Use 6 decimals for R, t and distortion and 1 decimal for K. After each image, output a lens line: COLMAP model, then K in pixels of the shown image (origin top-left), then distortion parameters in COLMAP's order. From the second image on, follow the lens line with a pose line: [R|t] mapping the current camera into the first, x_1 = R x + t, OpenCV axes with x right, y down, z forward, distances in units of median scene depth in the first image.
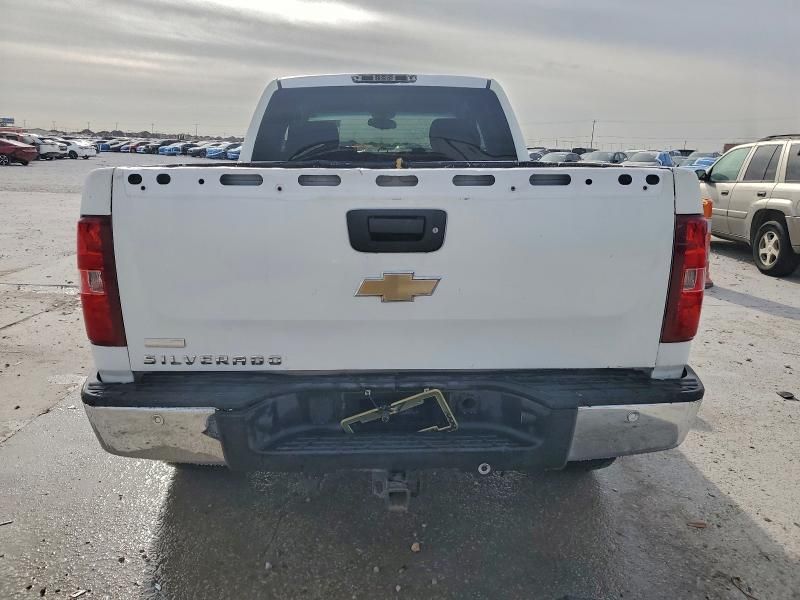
lens RADIAL K [[603.2, 0, 399.8], [0, 603.2, 298.7], [0, 0, 1]] dist [0.001804, 0.008428]
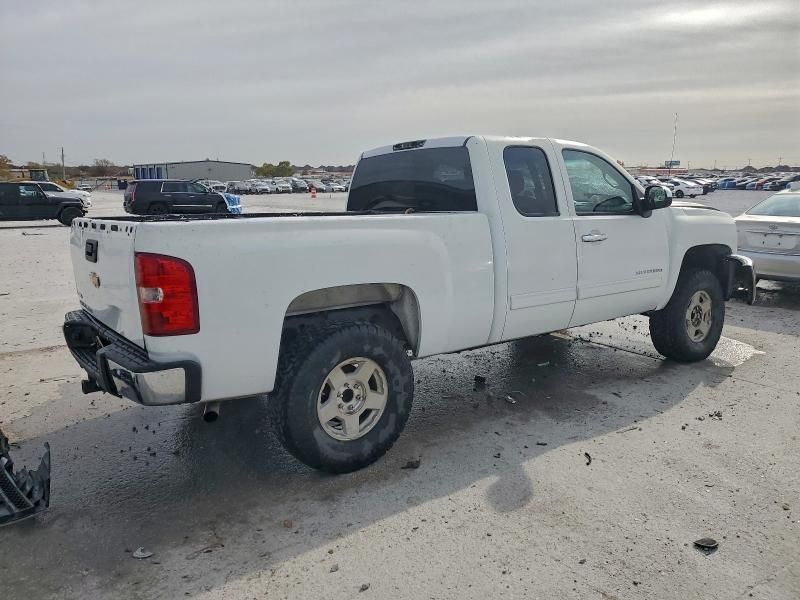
lens RADIAL K [[603.2, 0, 400.6], [0, 603.2, 301.1], [0, 0, 1]] dist [0.001804, 0.008428]
pose [[0.586760, 0.118232, -0.801083, 0.991270], [-0.163587, 0.986193, 0.025731, -0.076964], [0.793065, 0.115949, 0.598000, 0.278849]]
